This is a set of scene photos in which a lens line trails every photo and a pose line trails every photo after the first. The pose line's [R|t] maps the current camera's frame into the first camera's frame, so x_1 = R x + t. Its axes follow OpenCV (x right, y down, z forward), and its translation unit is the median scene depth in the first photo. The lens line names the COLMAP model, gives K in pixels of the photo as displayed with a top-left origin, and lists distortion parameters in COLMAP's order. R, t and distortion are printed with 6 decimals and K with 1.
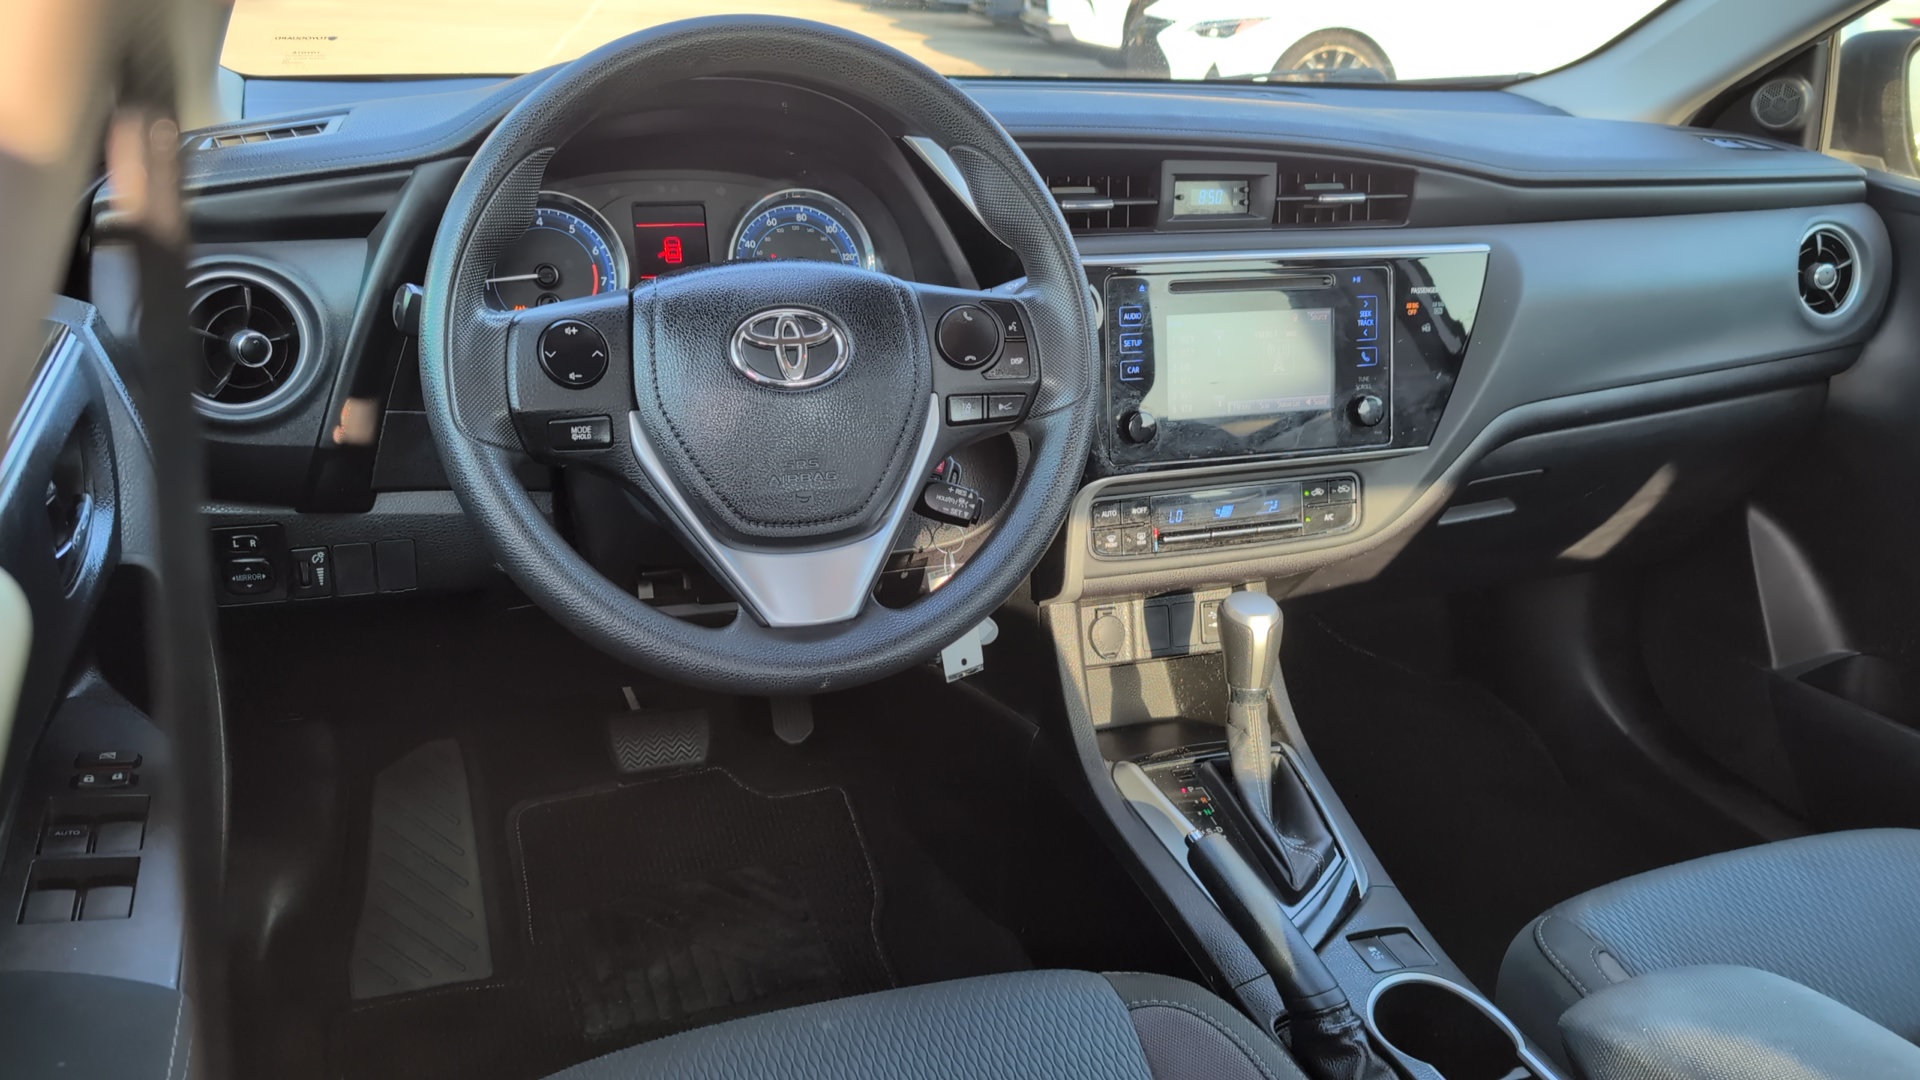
lens RADIAL K [[1606.1, 0, 960.0], [0, 1606.1, 540.0], [0, 0, 1]] dist [0.019482, -0.019838]
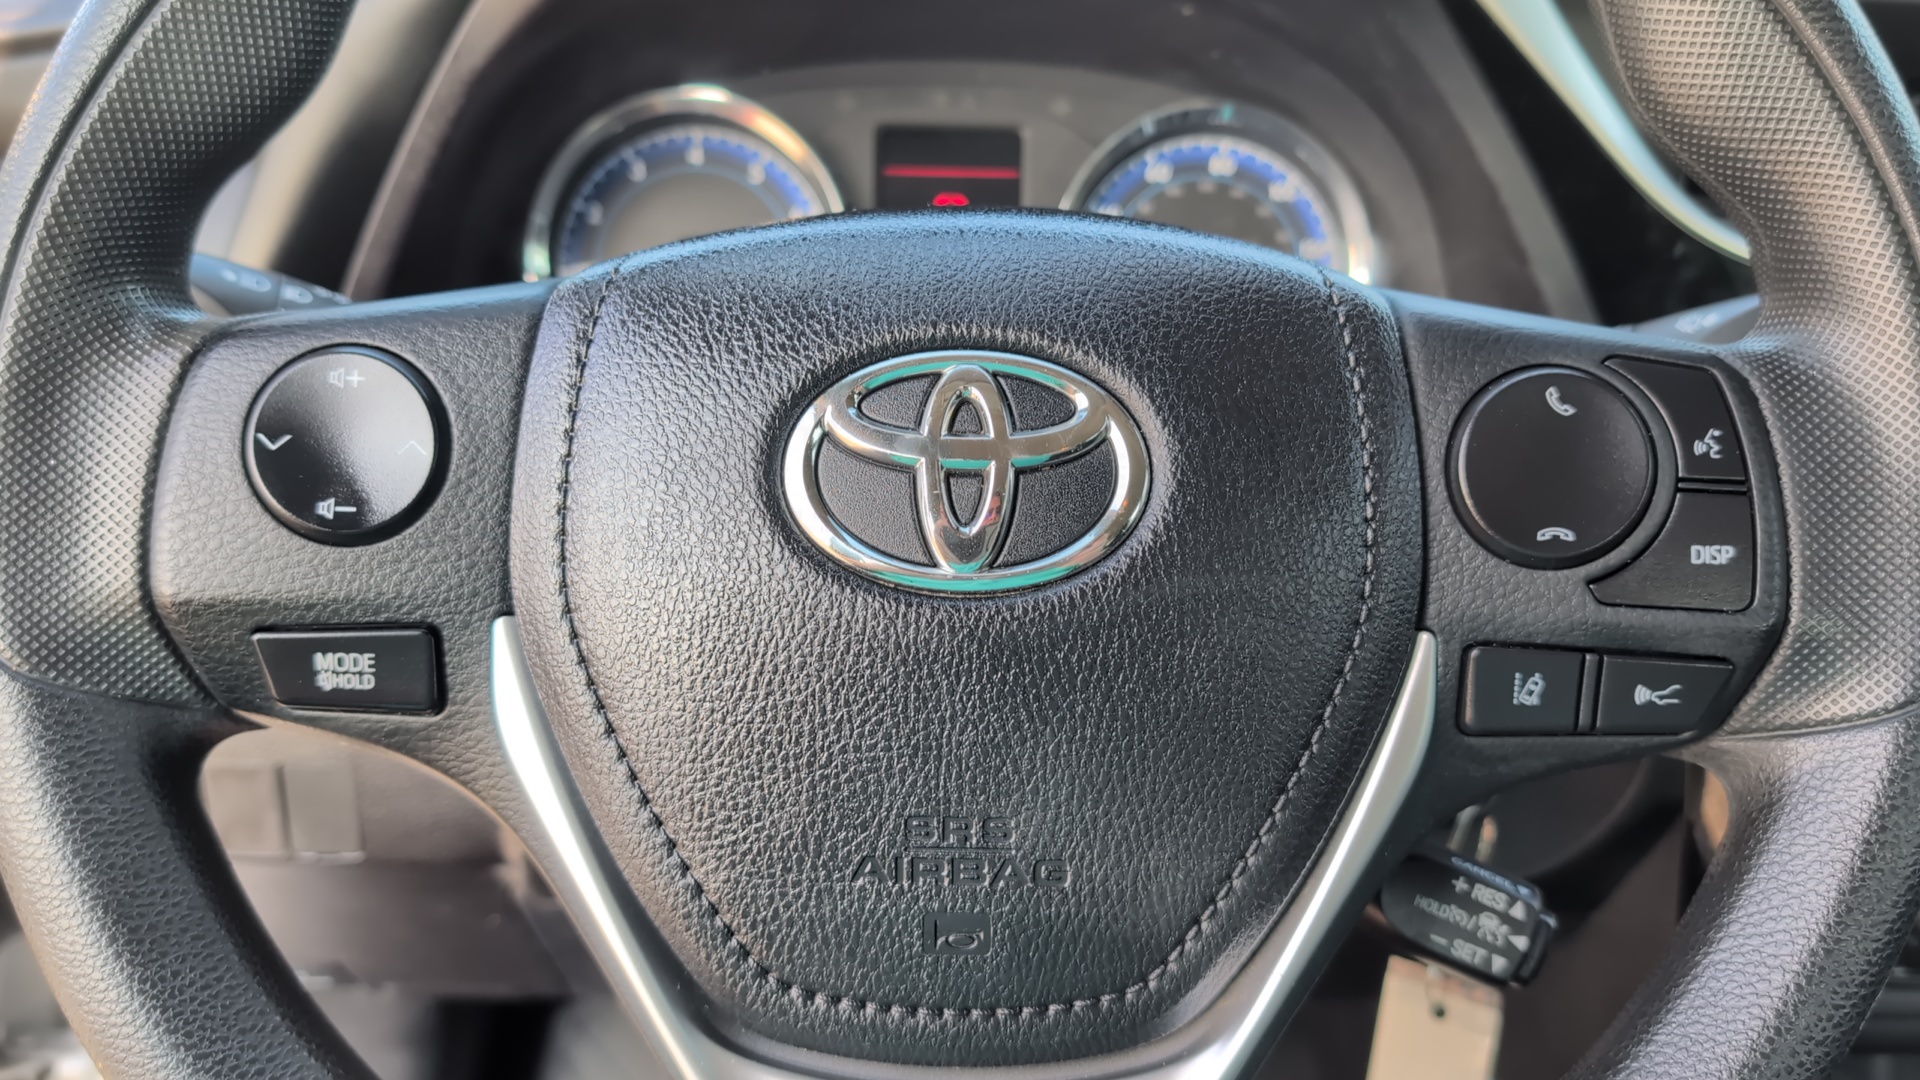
lens RADIAL K [[1606.1, 0, 960.0], [0, 1606.1, 540.0], [0, 0, 1]] dist [0.019482, -0.019838]
pose [[0.936180, 0.093320, -0.338907, 0.003520], [-0.100763, 0.994901, -0.004393, -0.077535], [0.336769, 0.038262, 0.940810, 0.519711]]
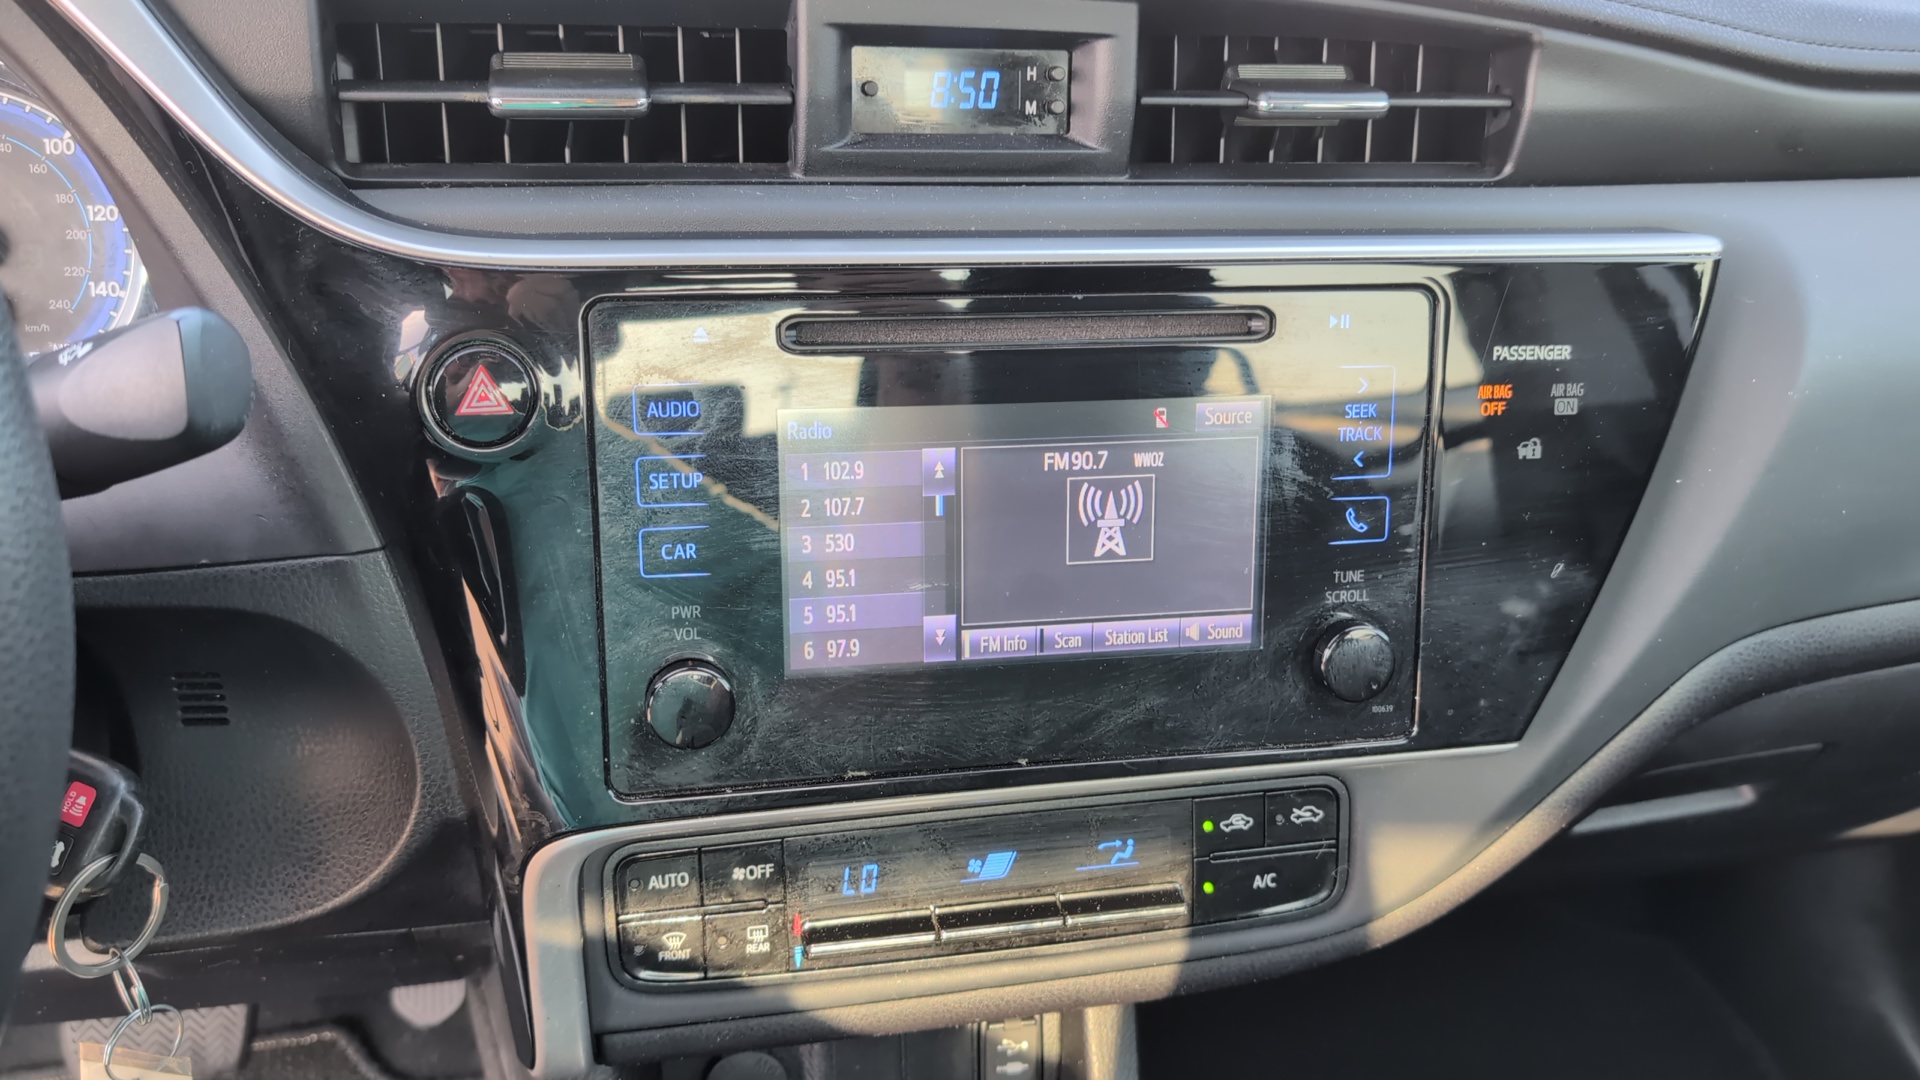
lens RADIAL K [[1606.1, 0, 960.0], [0, 1606.1, 540.0], [0, 0, 1]] dist [0.019482, -0.019838]
pose [[0.988797, 0.060571, -0.136427, 0.215282], [-0.053848, 0.997171, 0.052444, -0.126839], [0.139218, -0.044510, 0.989261, 0.616990]]
